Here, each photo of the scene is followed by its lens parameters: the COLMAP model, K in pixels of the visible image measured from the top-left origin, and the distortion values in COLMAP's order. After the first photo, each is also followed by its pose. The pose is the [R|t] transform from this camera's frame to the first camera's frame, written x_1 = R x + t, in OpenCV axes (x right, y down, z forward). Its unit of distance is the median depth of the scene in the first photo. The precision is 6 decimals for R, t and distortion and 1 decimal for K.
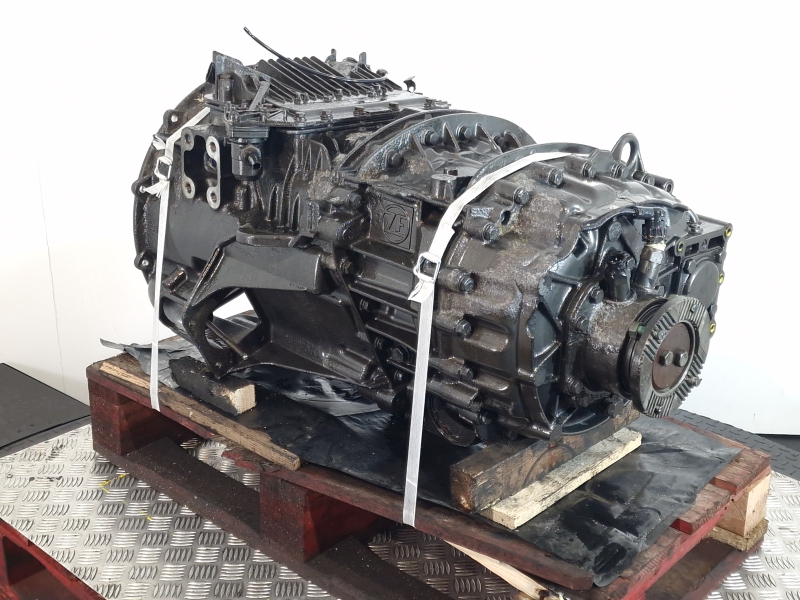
lens RADIAL K [[1093.4, 0, 400.0], [0, 1093.4, 300.0], [0, 0, 1]] dist [0.082515, -0.022438]
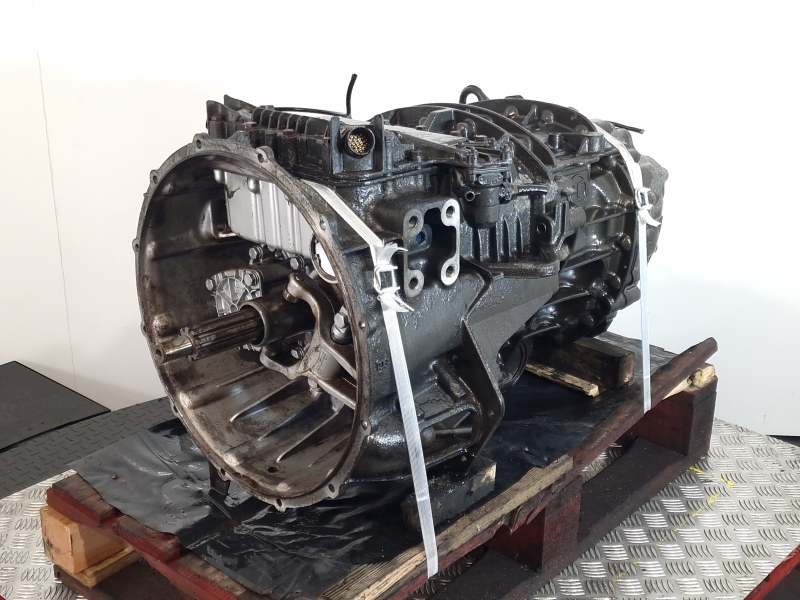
lens RADIAL K [[1093.4, 0, 400.0], [0, 1093.4, 300.0], [0, 0, 1]] dist [0.082515, -0.022438]
pose [[-0.016912, -0.377543, 0.925838, -0.930351], [0.356903, 0.862690, 0.358311, -0.378857], [-0.933988, 0.336494, 0.120156, 0.931889]]
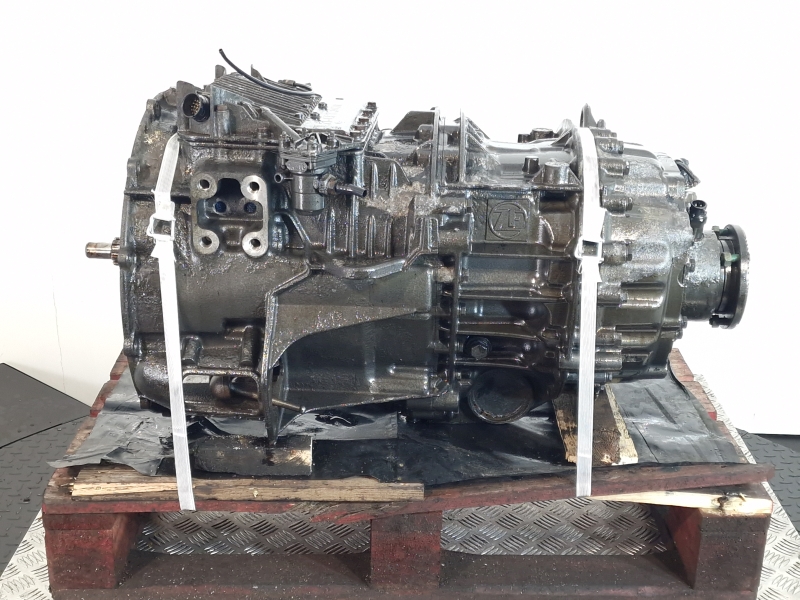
lens RADIAL K [[1093.4, 0, 400.0], [0, 1093.4, 300.0], [0, 0, 1]] dist [0.082515, -0.022438]
pose [[0.725617, -0.254016, 0.639496, -0.650889], [0.243256, 0.964051, 0.106918, -0.114357], [-0.643666, 0.077979, 0.761323, 0.258676]]
